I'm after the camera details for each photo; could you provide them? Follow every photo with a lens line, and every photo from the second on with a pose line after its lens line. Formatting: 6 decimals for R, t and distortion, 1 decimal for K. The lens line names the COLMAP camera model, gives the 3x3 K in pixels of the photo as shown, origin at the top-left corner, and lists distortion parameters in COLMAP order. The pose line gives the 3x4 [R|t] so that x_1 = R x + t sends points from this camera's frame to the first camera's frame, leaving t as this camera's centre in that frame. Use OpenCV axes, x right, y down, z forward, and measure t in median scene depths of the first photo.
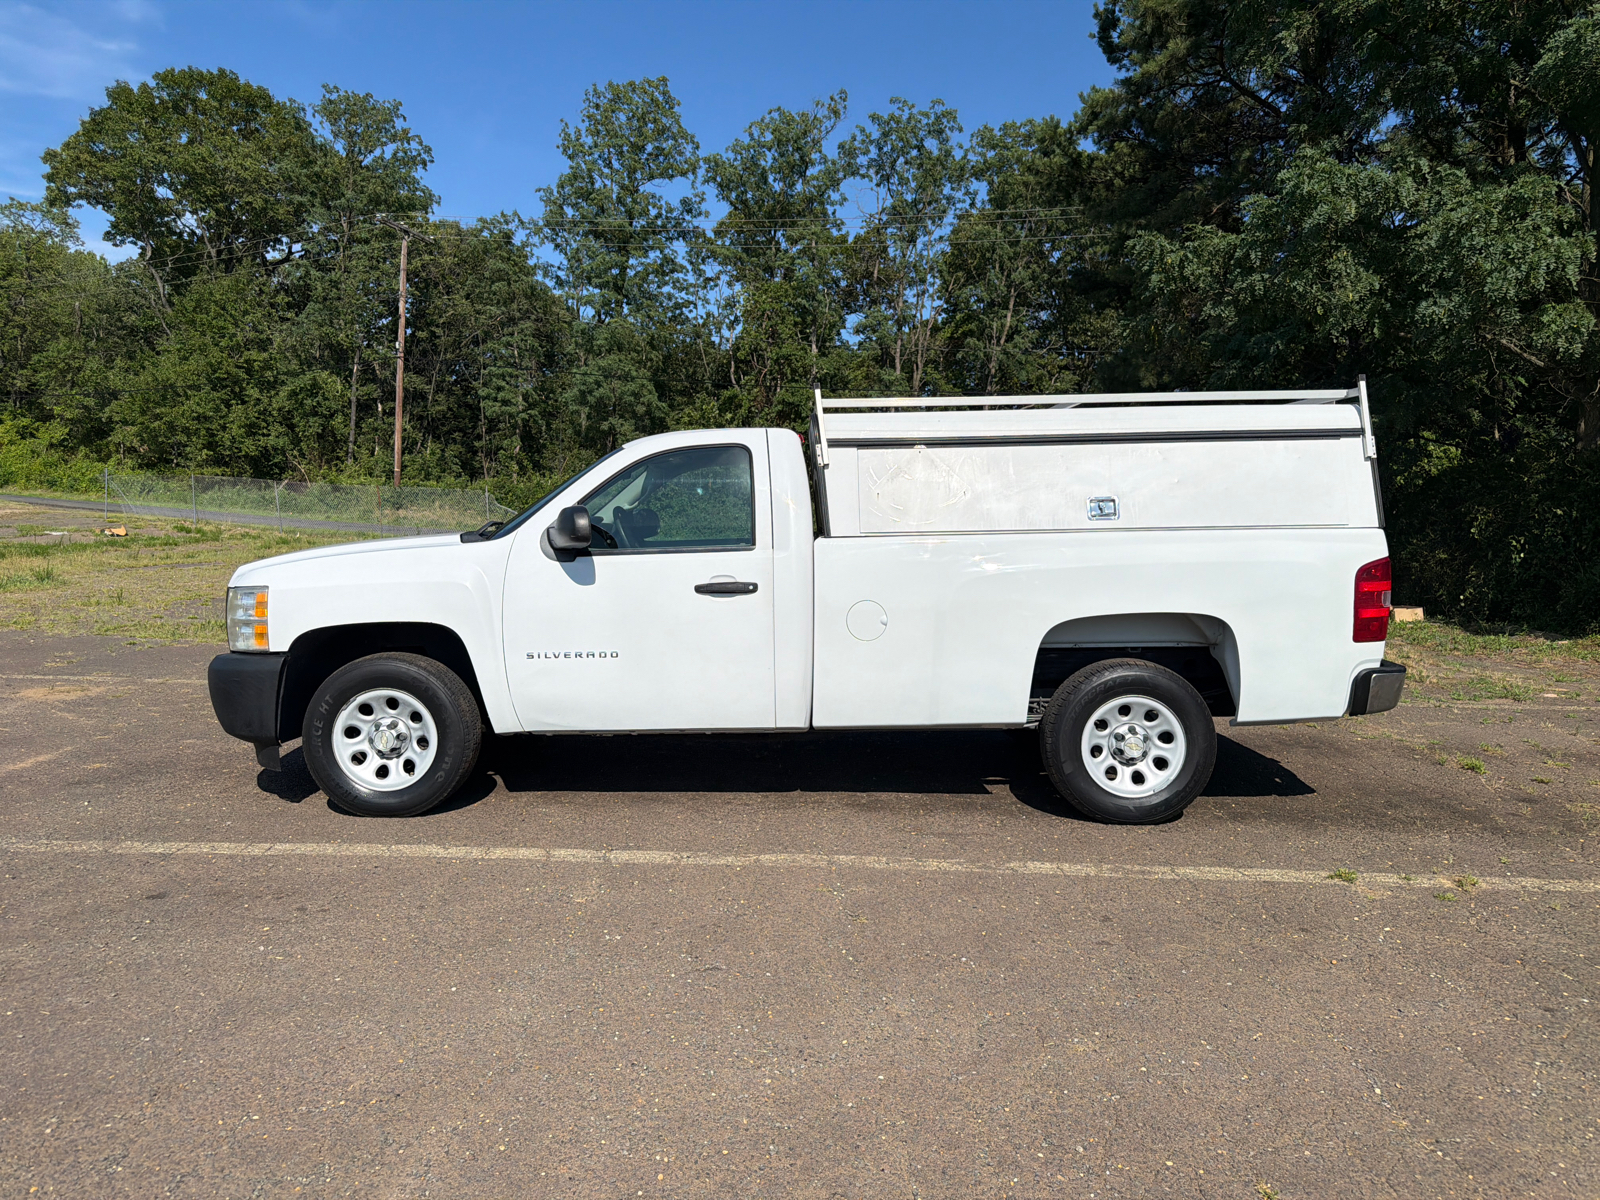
lens RADIAL K [[1124.9, 0, 798.3], [0, 1124.9, 618.9], [0, 0, 1]] dist [0.024345, -0.032531]
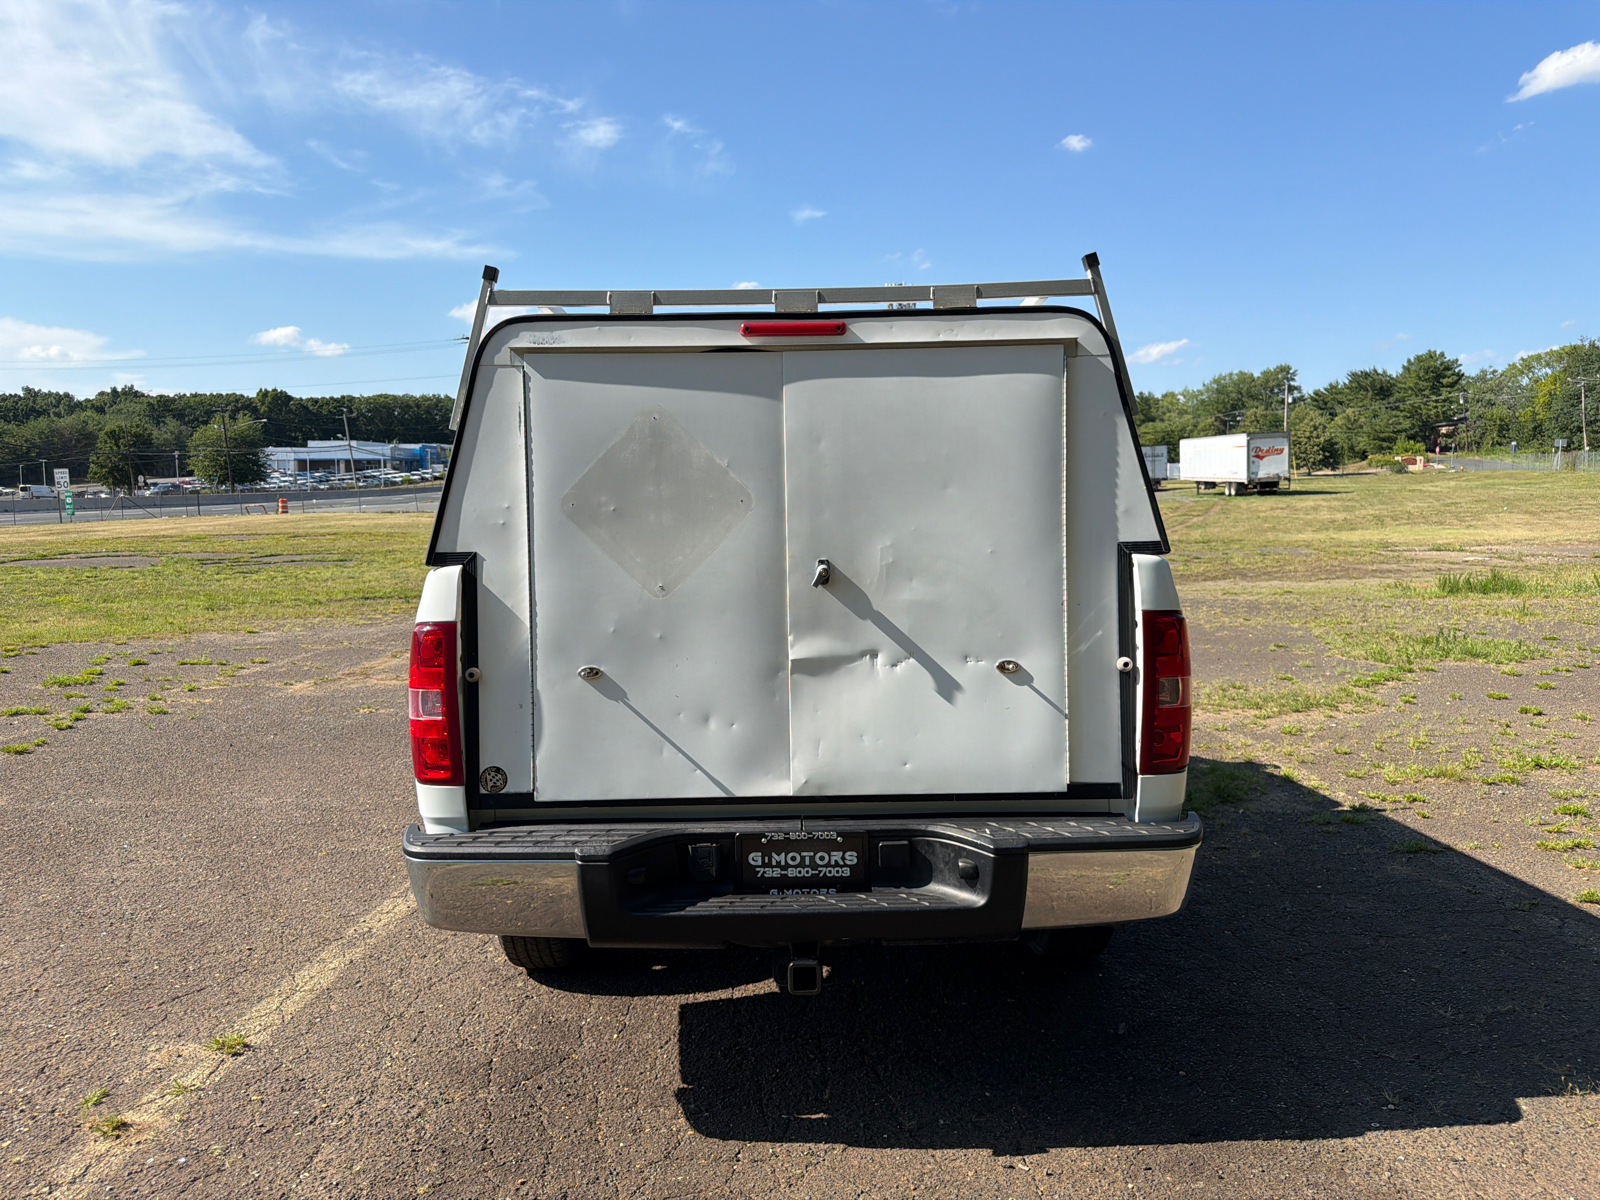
lens RADIAL K [[1144.9, 0, 797.8], [0, 1144.9, 589.8], [0, 0, 1]] dist [0.011616, -0.008075]
pose [[0.012410, 0.047455, -0.998796, 0.097479], [-0.074461, 0.996144, 0.046404, -0.009766], [0.997147, 0.073795, 0.015896, 0.107607]]
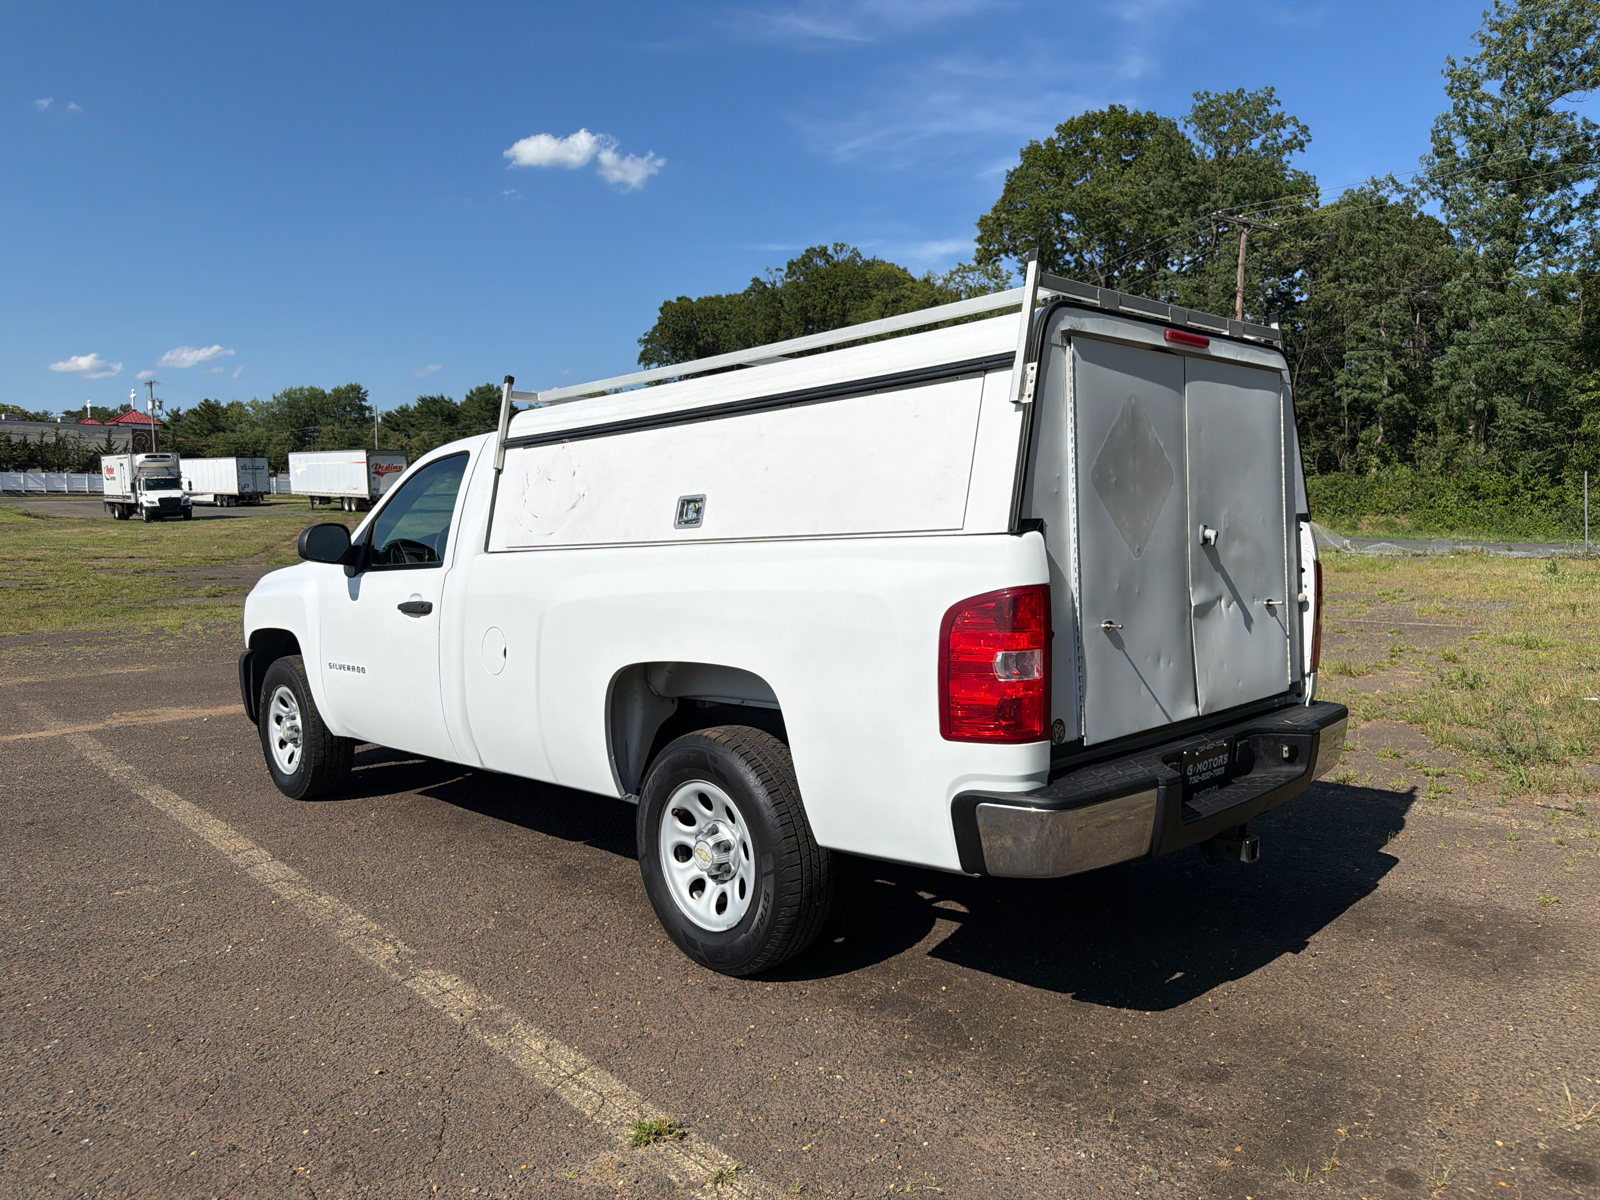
lens RADIAL K [[1126.7, 0, 805.2], [0, 1126.7, 609.6], [0, 0, 1]] dist [0.065327, -0.084543]
pose [[0.709167, 0.028908, -0.704448, 0.076693], [-0.036809, 0.999315, 0.003953, -0.003826], [0.704079, 0.023126, 0.709745, 0.051183]]
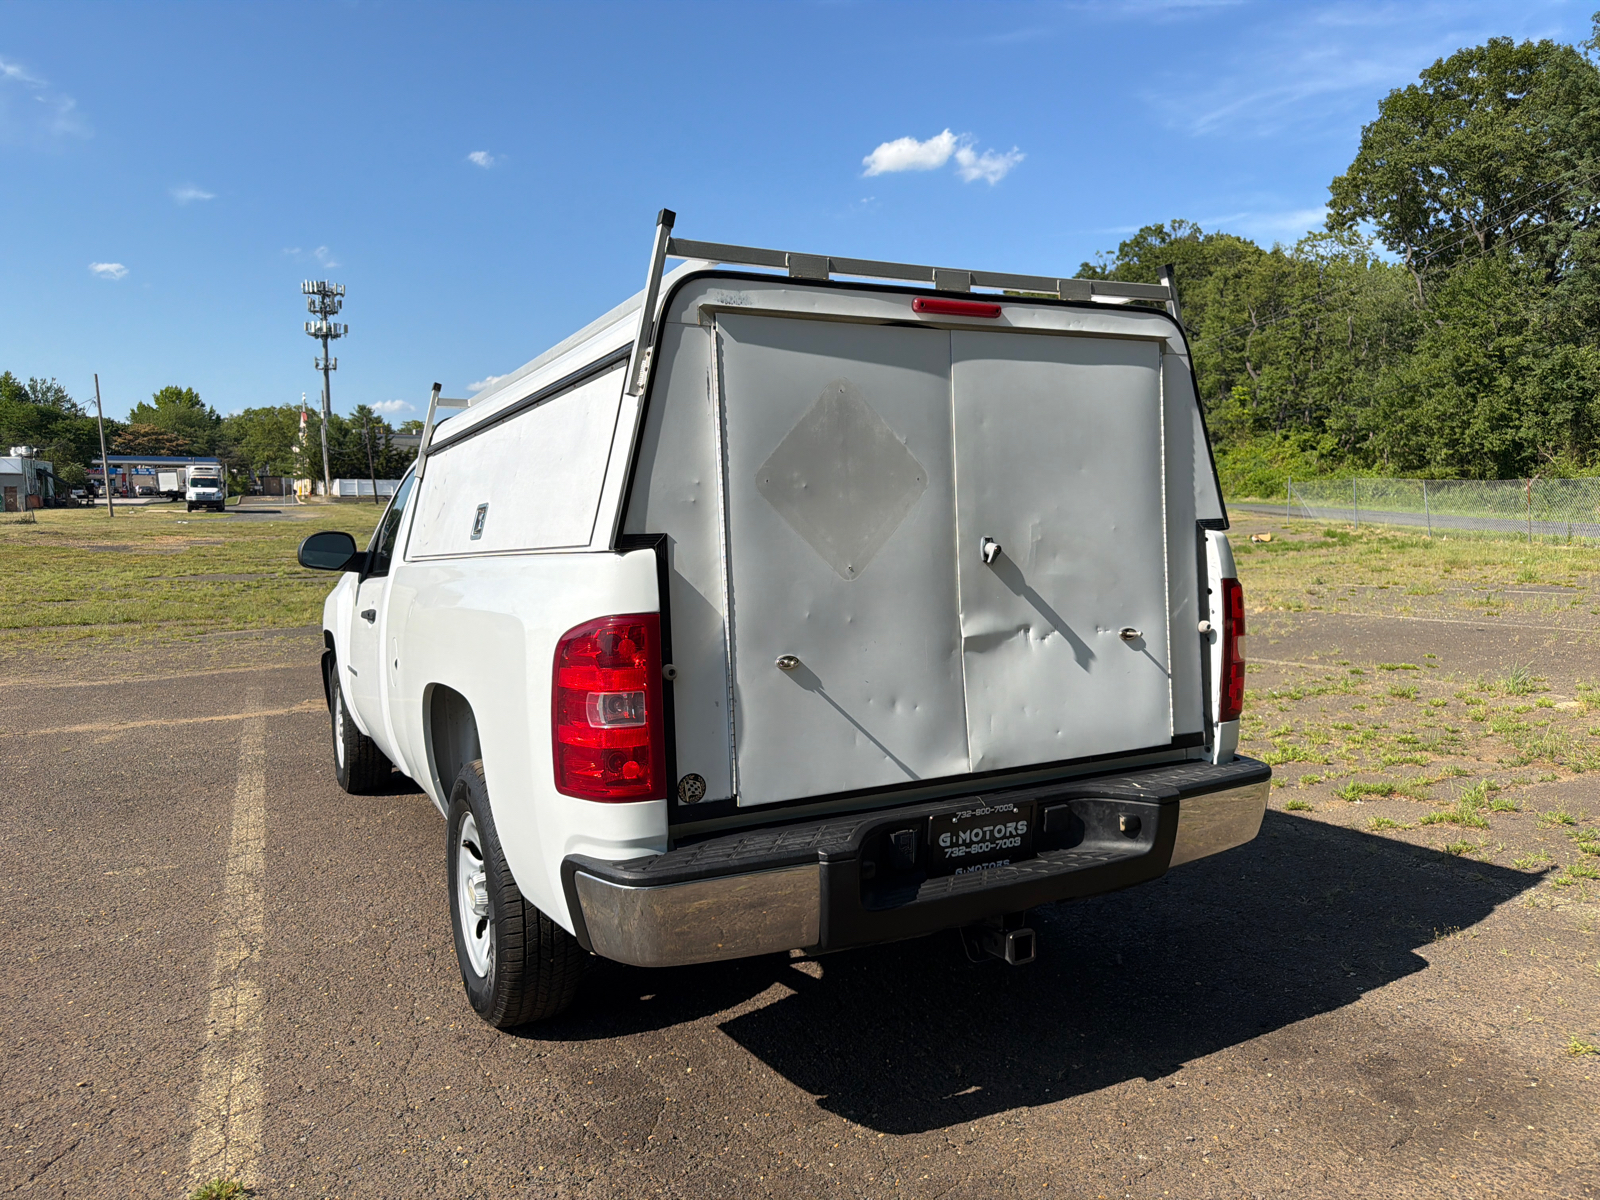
lens RADIAL K [[1146.3, 0, 800.0], [0, 1146.3, 600.0], [0, 0, 1]] dist [0.008961, -0.009711]
pose [[0.475246, 0.032792, -0.879242, 0.088620], [-0.049597, 0.998715, 0.010440, -0.006291], [0.878454, 0.038646, 0.476261, 0.078705]]
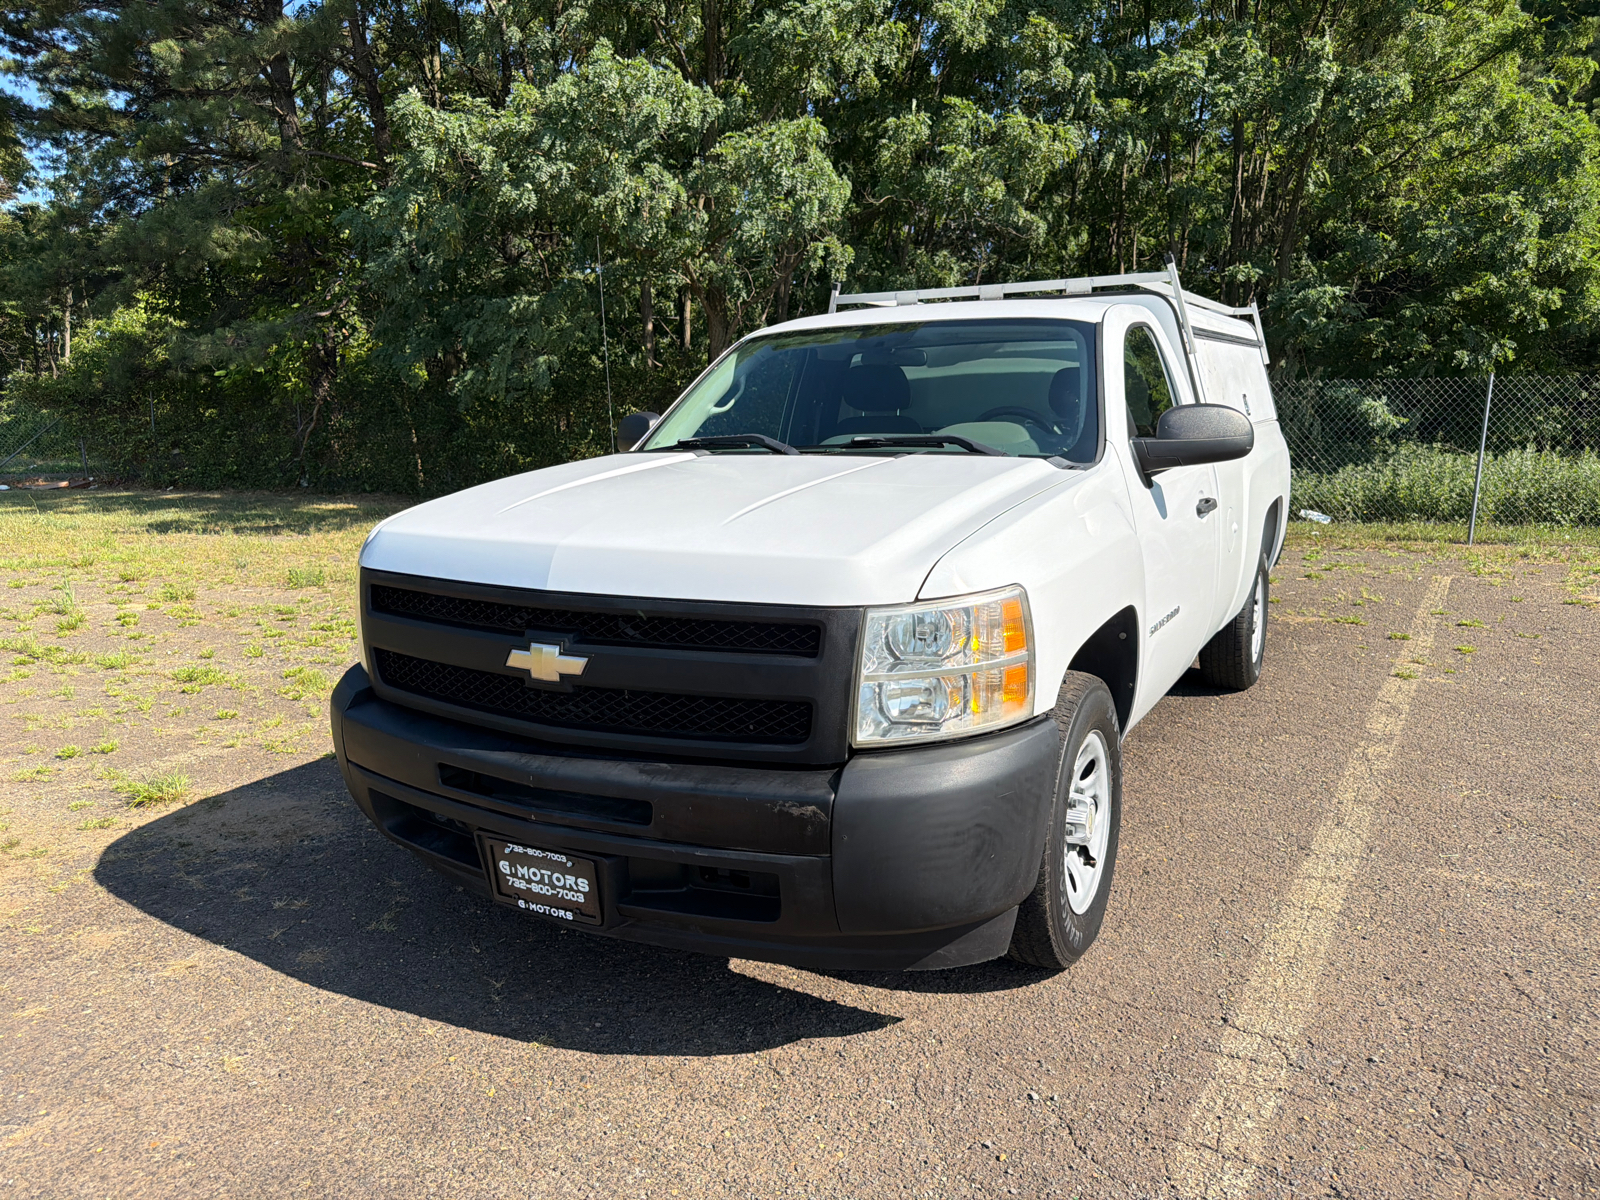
lens RADIAL K [[1134.1, 0, 797.1], [0, 1134.1, 613.5], [0, 0, 1]] dist [0.008060, -0.012345]
pose [[0.494682, -0.160993, 0.854032, -0.084625], [0.088222, 0.986918, 0.134943, -0.008079], [-0.864585, 0.008590, 0.502414, 0.077561]]
